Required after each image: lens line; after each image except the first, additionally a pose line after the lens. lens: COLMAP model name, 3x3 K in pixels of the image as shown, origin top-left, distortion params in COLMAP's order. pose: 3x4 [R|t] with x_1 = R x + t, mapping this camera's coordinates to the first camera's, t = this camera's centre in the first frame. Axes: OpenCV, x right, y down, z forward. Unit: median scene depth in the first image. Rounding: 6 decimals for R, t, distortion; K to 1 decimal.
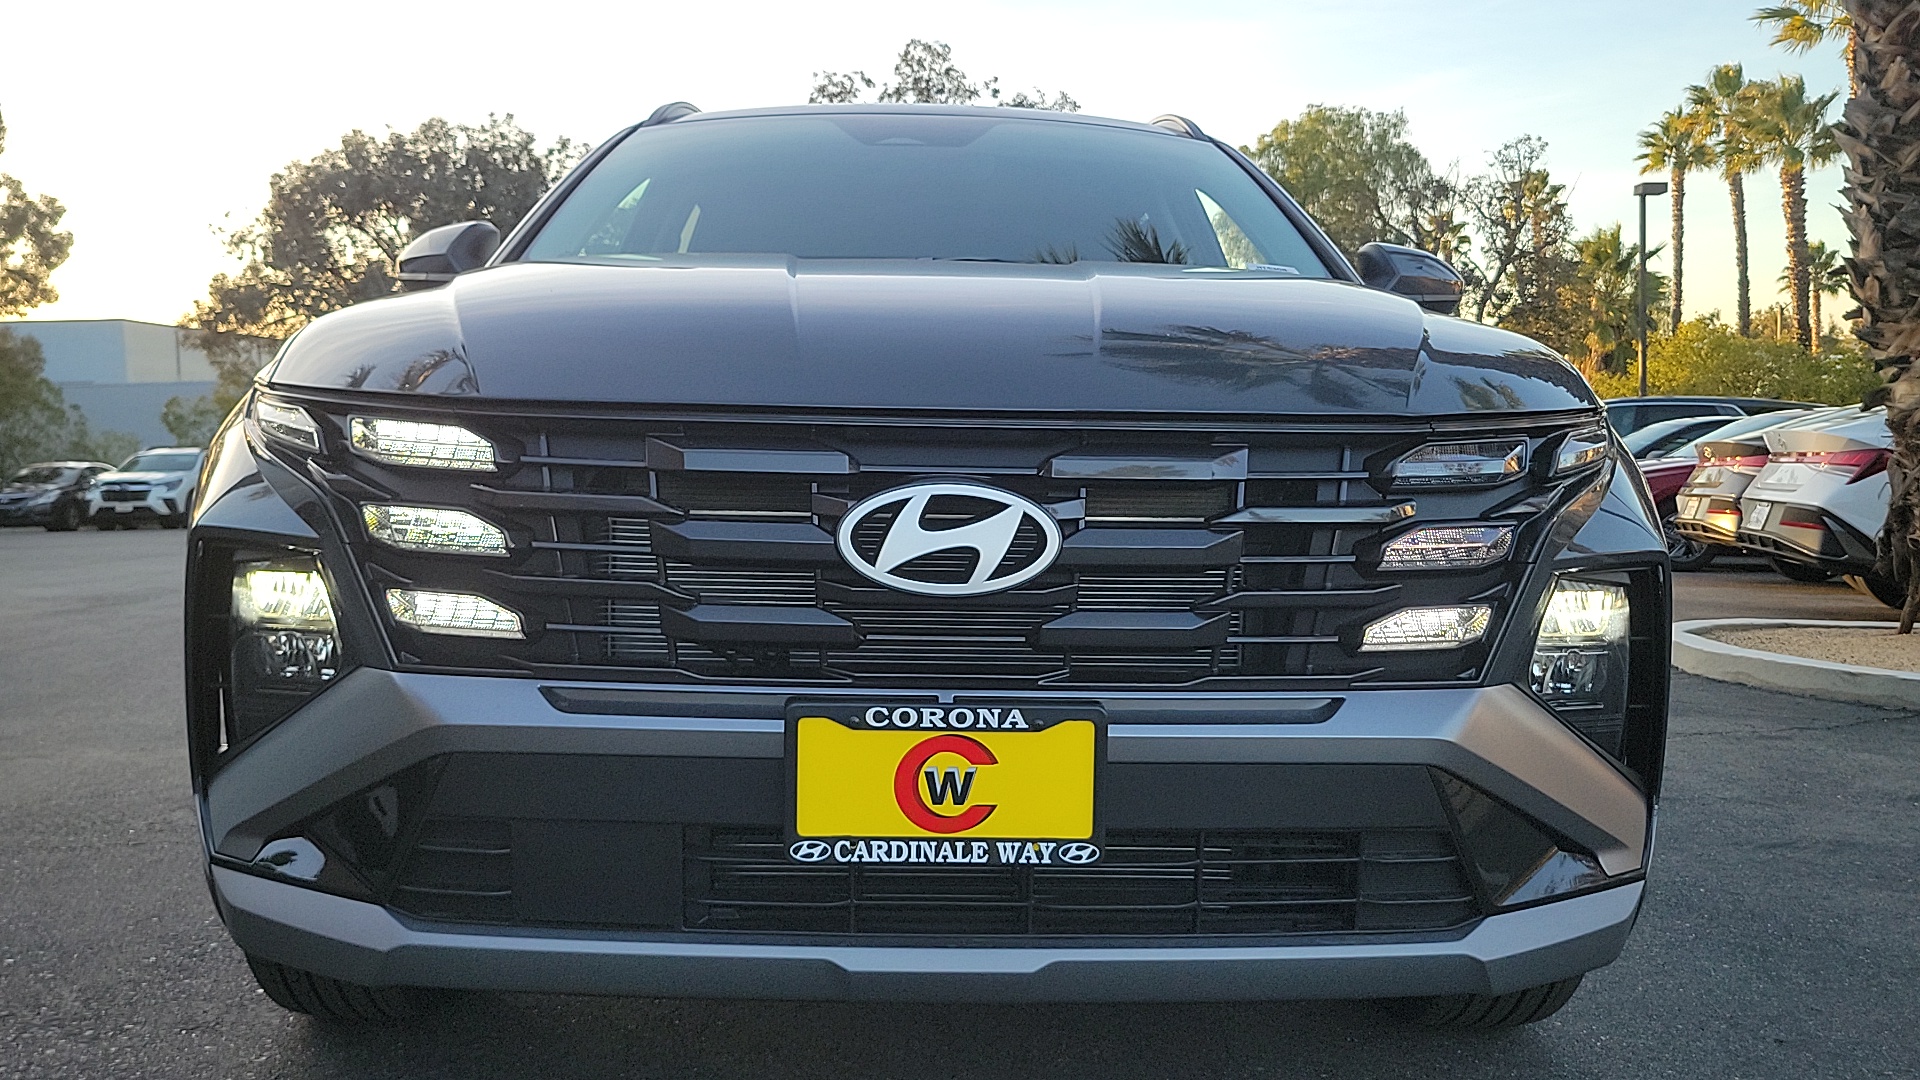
lens RADIAL K [[1621.6, 0, 960.0], [0, 1621.6, 540.0], [0, 0, 1]] dist [0.027175, -0.004899]
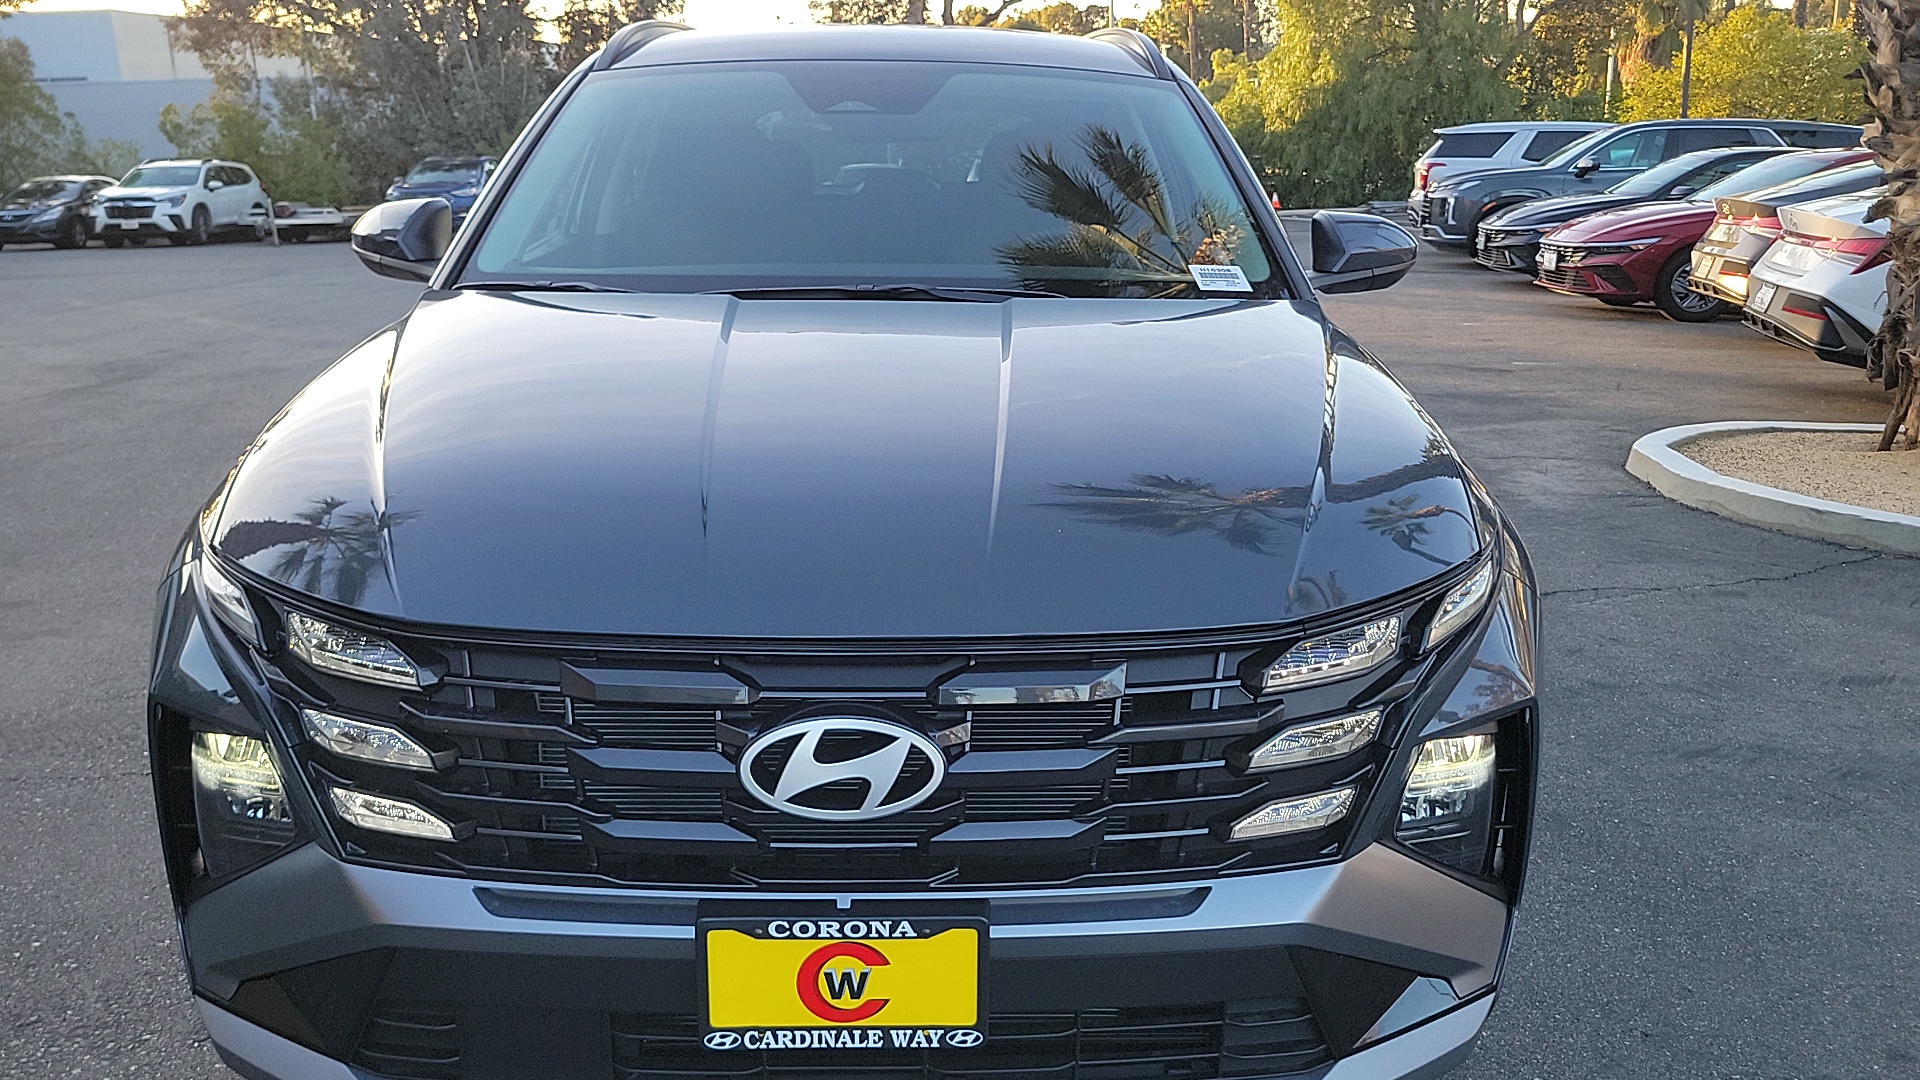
lens RADIAL K [[1618.2, 0, 973.3], [0, 1618.2, 530.9], [0, 0, 1]] dist [0.032143, -0.010077]
pose [[0.999972, -0.004074, -0.006238, 0.087254], [0.005128, 0.983731, 0.179575, -0.347426], [0.005405, -0.179602, 0.983725, -0.032429]]
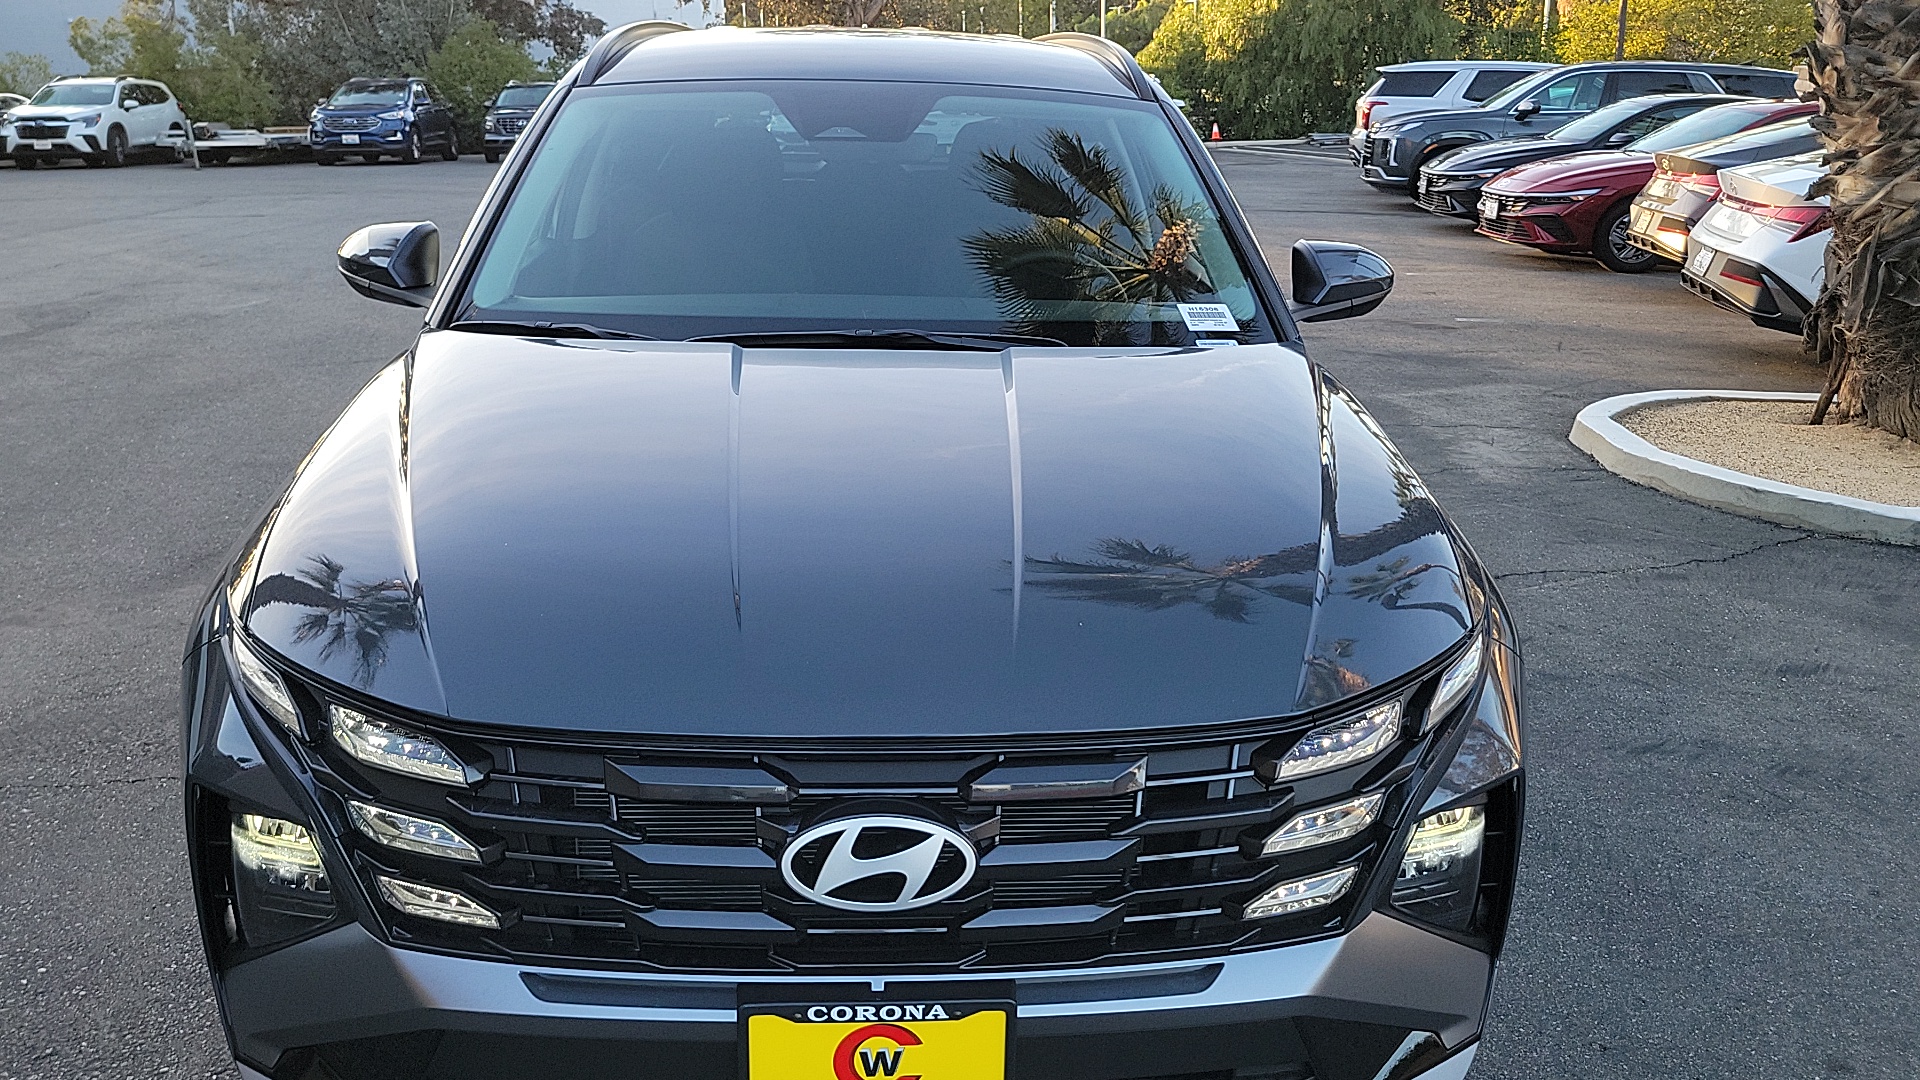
lens RADIAL K [[1613.9, 0, 972.2], [0, 1613.9, 542.9], [0, 0, 1]] dist [0.034044, -0.009682]
pose [[0.999476, -0.003326, 0.032192, 0.022615], [-0.004220, 0.972820, 0.231524, -0.475803], [-0.032087, -0.231539, 0.972296, -0.045440]]
